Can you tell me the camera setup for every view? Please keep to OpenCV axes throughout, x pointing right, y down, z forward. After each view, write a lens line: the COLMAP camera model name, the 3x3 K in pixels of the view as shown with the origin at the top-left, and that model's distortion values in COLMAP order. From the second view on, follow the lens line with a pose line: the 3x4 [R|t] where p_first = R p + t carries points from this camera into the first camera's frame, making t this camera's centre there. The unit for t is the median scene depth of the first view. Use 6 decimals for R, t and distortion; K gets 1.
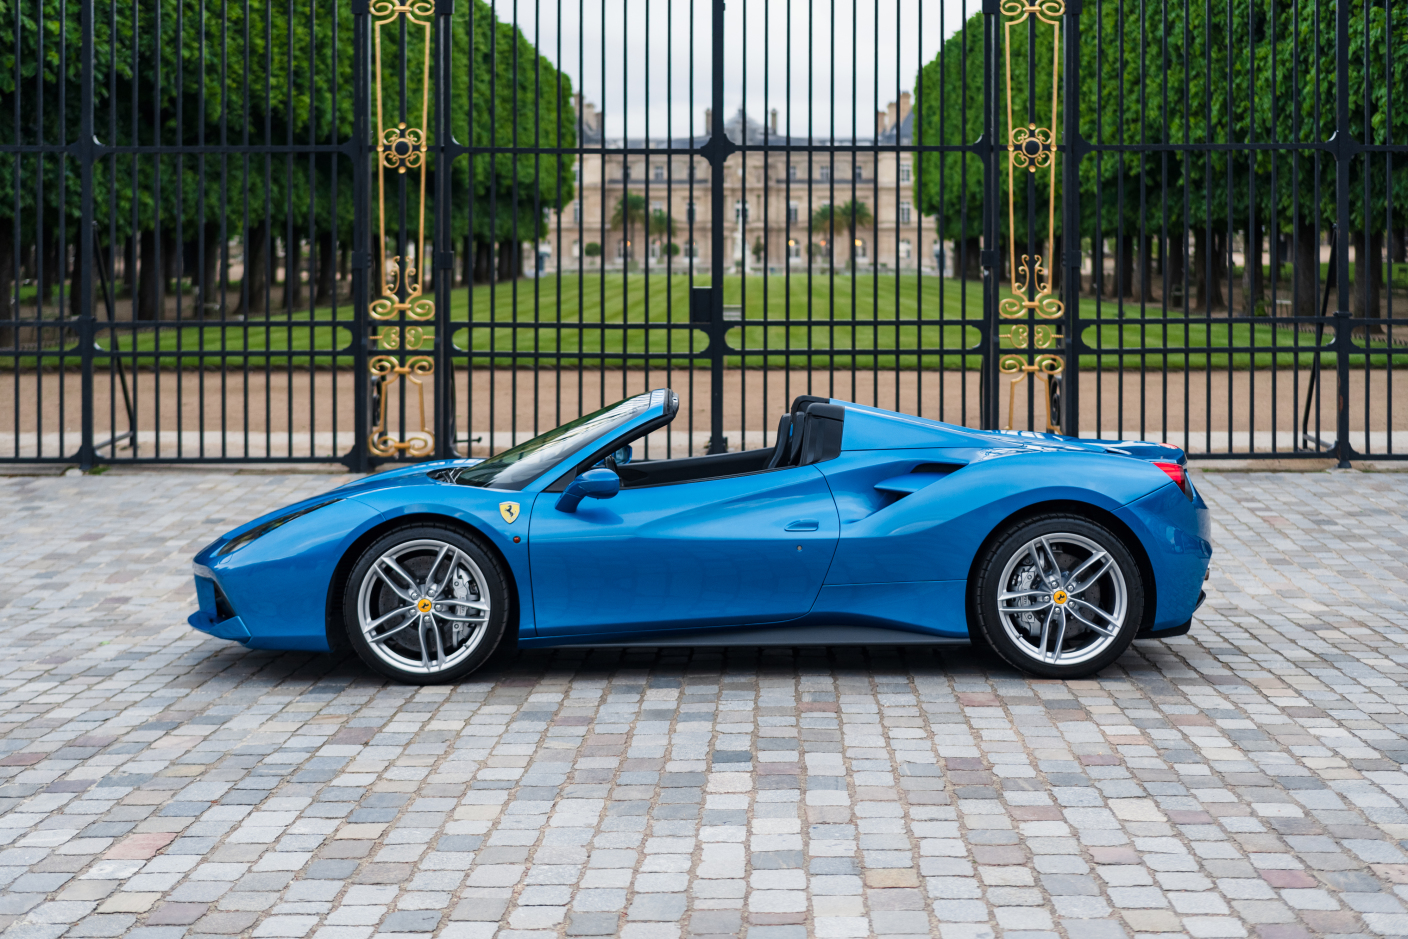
lens RADIAL K [[2243.6, 0, 704.0], [0, 2243.6, 469.5], [0, 0, 1]] dist [-0.034793, -0.094703]
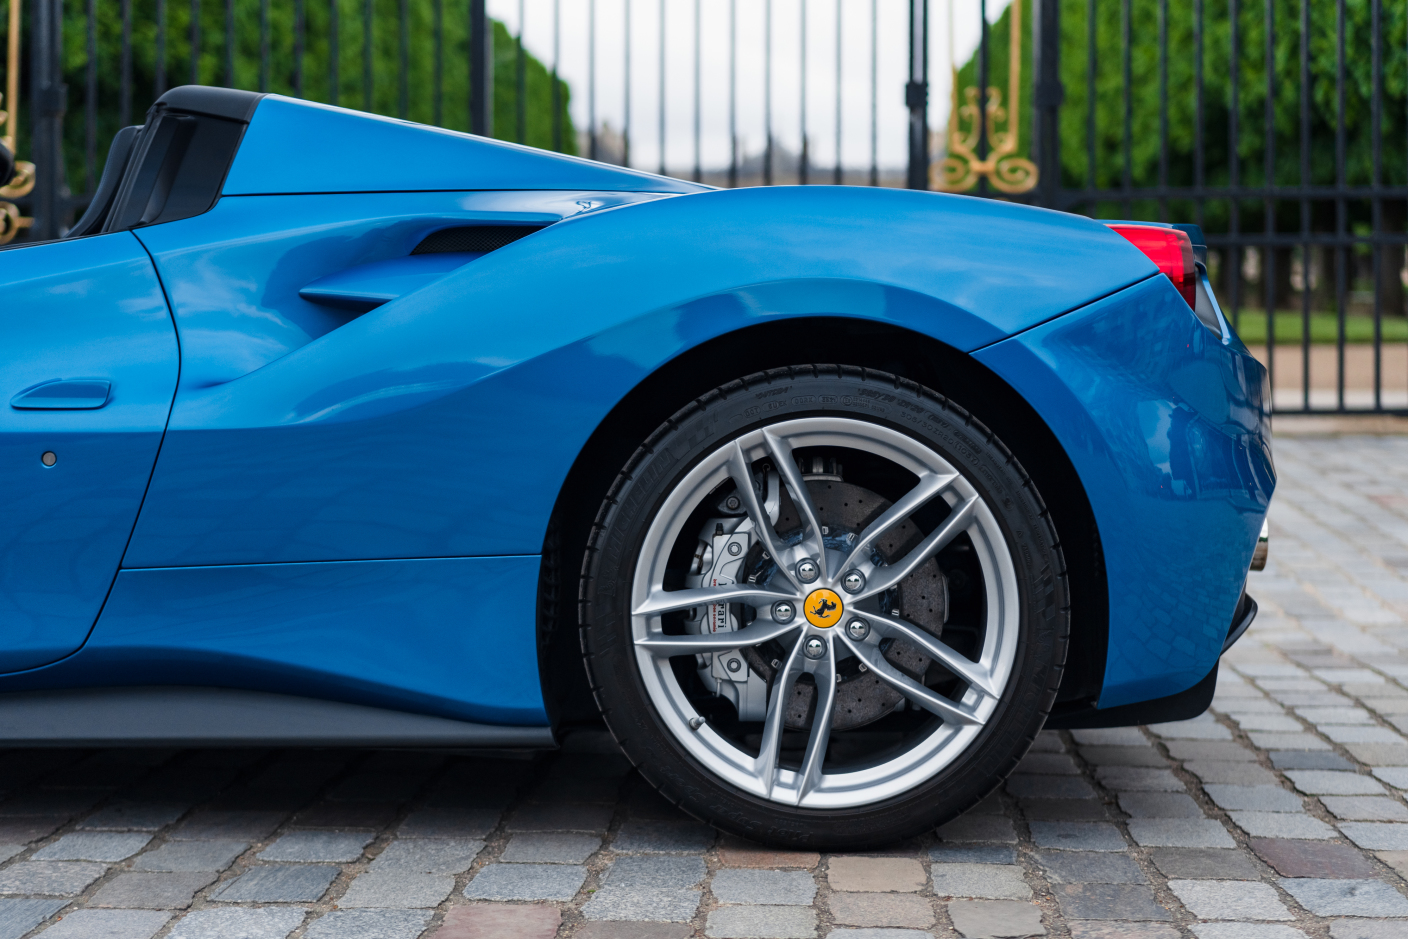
lens RADIAL K [[2210.5, 0, 704.0], [0, 2210.5, 469.5], [0, 0, 1]] dist [-0.012110, 0.022767]
pose [[0.999517, 0.002487, -0.030970, 0.151702], [-0.003259, 0.999684, -0.024912, 0.044664], [0.030898, 0.025000, 0.999210, 0.665946]]
